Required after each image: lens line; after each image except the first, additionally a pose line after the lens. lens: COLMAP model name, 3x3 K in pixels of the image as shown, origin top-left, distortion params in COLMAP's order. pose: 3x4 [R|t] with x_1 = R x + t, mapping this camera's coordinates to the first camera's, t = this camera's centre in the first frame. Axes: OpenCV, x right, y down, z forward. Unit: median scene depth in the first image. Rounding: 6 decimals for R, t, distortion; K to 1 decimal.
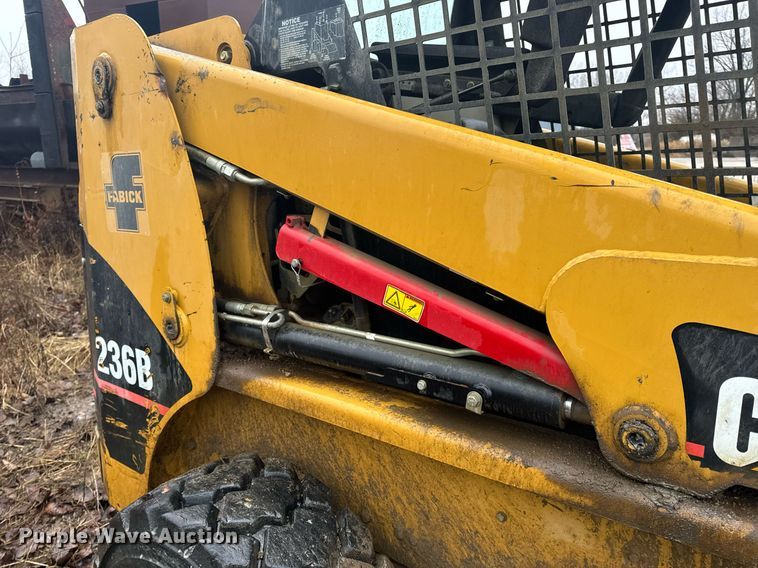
lens RADIAL K [[519.0, 0, 392.3], [0, 519.0, 284.6], [0, 0, 1]] dist [0.019083, -0.002578]
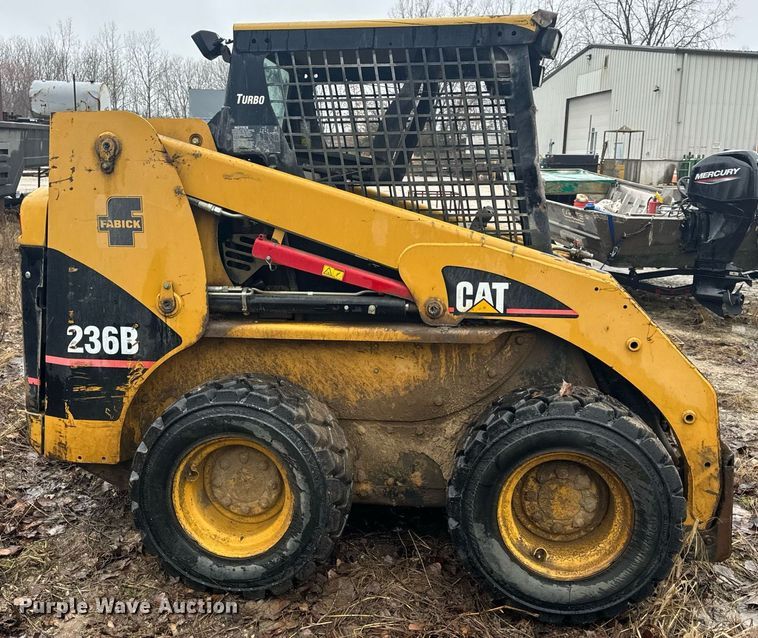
lens RADIAL K [[725.7, 0, 379.0], [0, 725.7, 319.0], [0, 0, 1]] dist [0.107072, -0.004741]
pose [[0.874829, -0.070044, 0.479341, -1.023739], [0.084143, 0.996422, -0.007963, 0.215257], [-0.477068, 0.047300, 0.877592, -1.406332]]
